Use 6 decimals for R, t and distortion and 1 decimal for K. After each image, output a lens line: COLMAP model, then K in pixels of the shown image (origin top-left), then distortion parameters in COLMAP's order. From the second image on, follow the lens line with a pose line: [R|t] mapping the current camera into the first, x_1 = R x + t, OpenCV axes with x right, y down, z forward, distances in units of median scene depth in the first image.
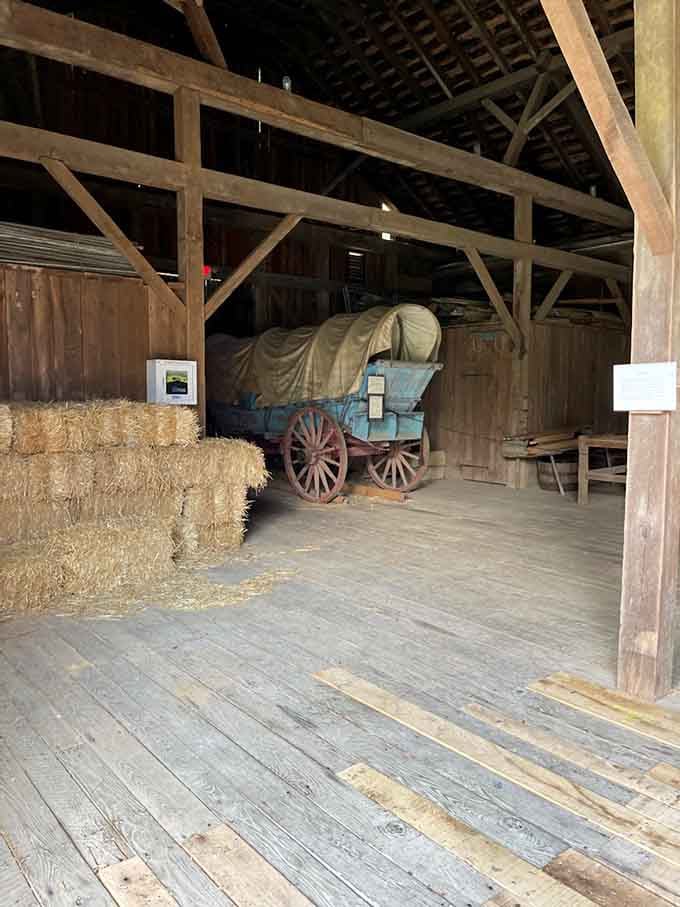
lens RADIAL K [[678.7, 0, 341.7], [0, 678.7, 455.5], [0, 0, 1]] dist [0.003683, -0.000005]
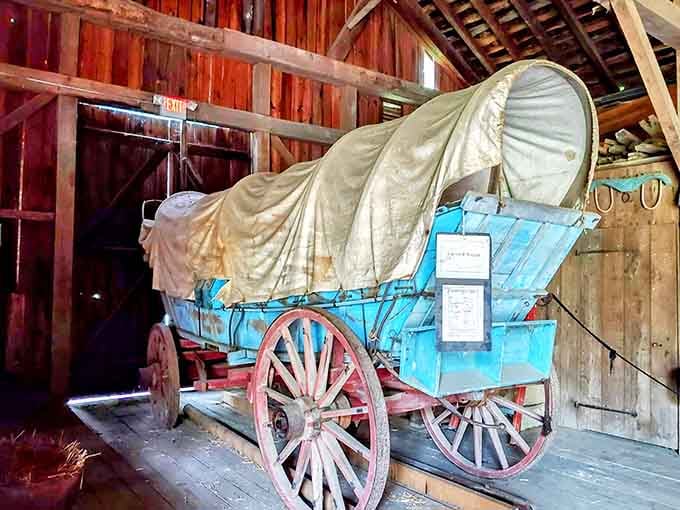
lens RADIAL K [[570.3, 0, 339.7], [0, 570.3, 257.3], [0, 0, 1]] dist [0.005598, 0.000183]
pose [[0.998399, 0.002355, -0.056522, -0.001557], [-0.010049, 0.990627, -0.136223, -0.052372], [0.055672, 0.136573, 0.989064, 0.604868]]
